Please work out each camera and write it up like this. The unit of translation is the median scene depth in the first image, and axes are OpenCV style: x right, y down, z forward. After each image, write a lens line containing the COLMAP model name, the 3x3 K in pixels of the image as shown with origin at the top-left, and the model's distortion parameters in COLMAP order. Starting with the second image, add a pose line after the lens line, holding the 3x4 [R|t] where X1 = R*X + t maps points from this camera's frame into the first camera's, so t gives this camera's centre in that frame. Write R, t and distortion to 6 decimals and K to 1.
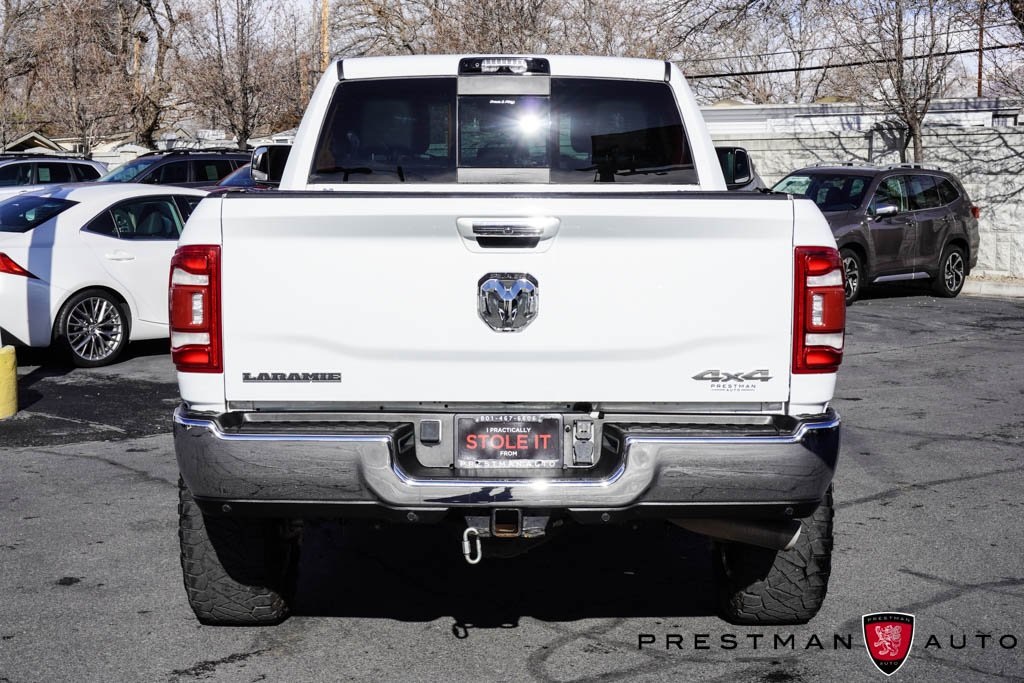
lens RADIAL K [[1625.7, 0, 512.0], [0, 1625.7, 341.5], [0, 0, 1]] dist [0.009871, 0.035522]
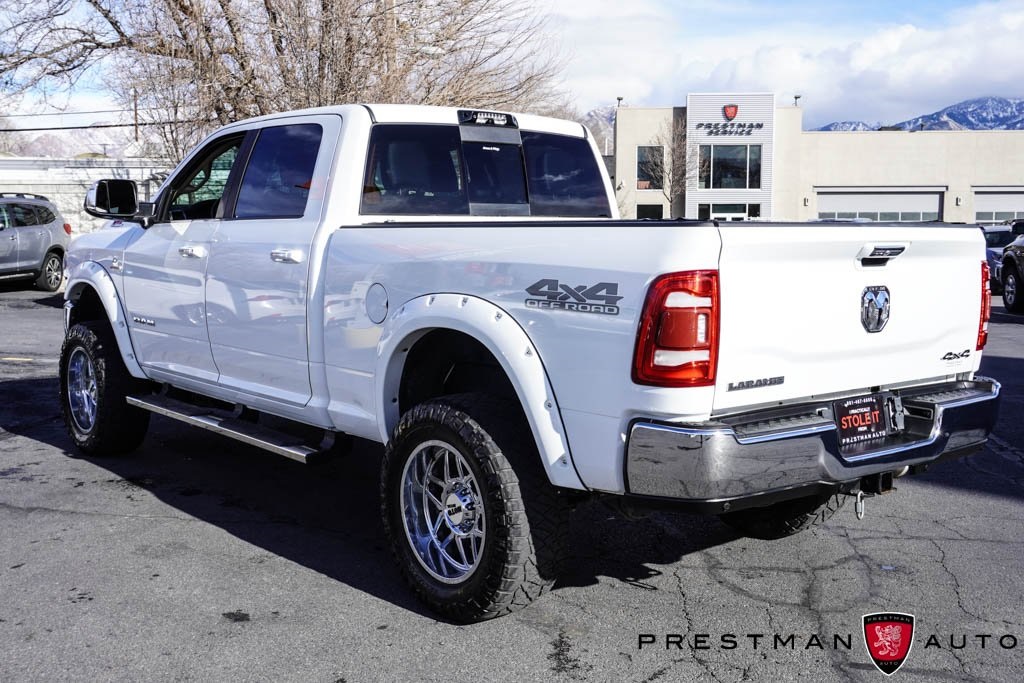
lens RADIAL K [[1132.8, 0, 512.0], [0, 1132.8, 341.5], [0, 0, 1]] dist [-0.008057, 0.019149]
pose [[0.773721, -0.062468, 0.630440, -0.655600], [0.056642, 0.997962, 0.029370, -0.034731], [-0.630990, 0.012985, 0.775683, 0.417677]]
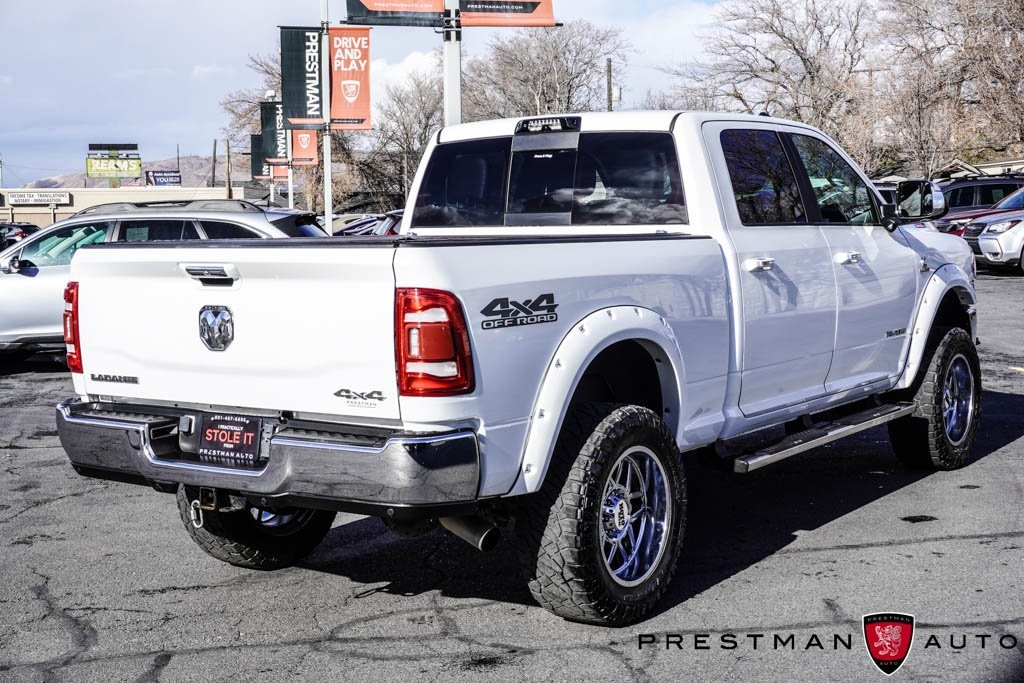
lens RADIAL K [[1460.7, 0, 512.0], [0, 1460.7, 341.5], [0, 0, 1]] dist [-0.001593, -0.014334]
pose [[0.813476, 0.031453, -0.580748, 0.727595], [-0.033142, 0.999421, 0.007705, -0.025783], [0.580654, 0.012979, 0.814047, 0.161335]]
